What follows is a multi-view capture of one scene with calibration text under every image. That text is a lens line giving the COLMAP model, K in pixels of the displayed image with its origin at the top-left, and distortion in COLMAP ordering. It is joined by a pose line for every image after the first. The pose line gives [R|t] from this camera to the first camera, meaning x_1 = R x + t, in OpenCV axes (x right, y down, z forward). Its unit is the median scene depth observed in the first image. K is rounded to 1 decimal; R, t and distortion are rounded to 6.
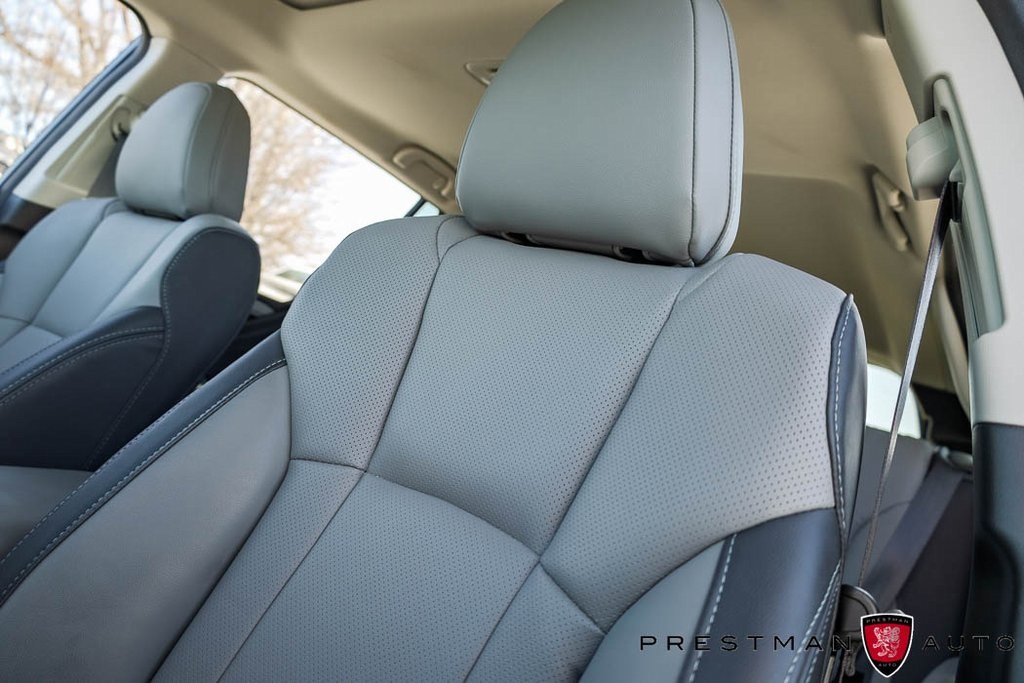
lens RADIAL K [[676.6, 0, 512.0], [0, 676.6, 341.5], [0, 0, 1]] dist [-0.000036, -0.001564]
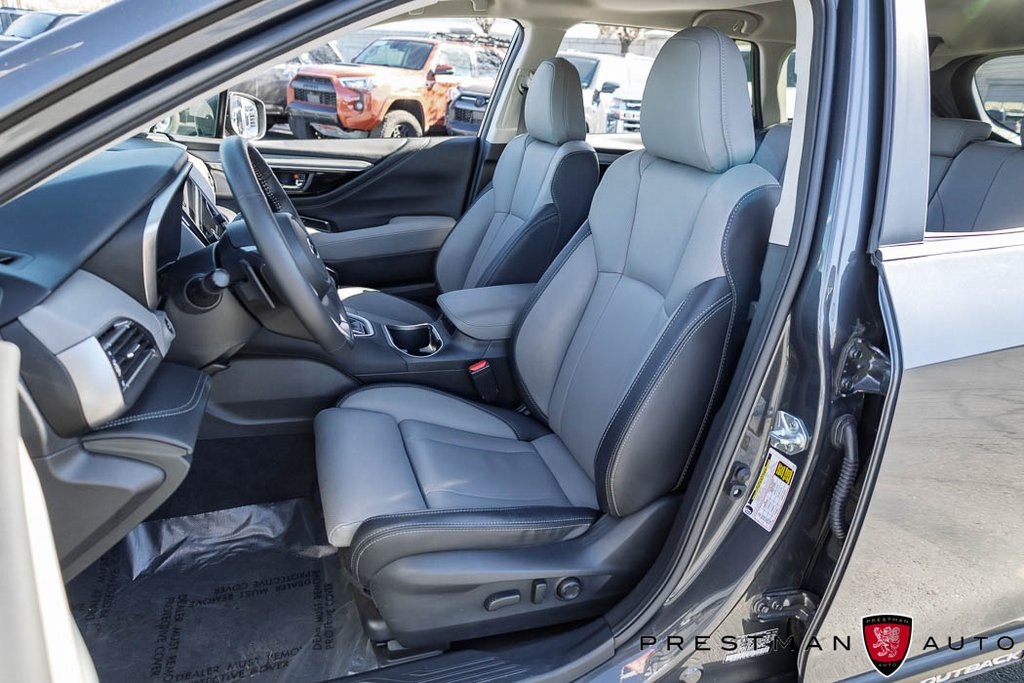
lens RADIAL K [[676.6, 0, 512.0], [0, 676.6, 341.5], [0, 0, 1]] dist [-0.000036, -0.001564]
pose [[0.774394, -0.046854, -0.630966, 0.579322], [0.252360, 0.937368, 0.240118, -0.156192], [0.580197, -0.345176, 0.737716, -0.653512]]
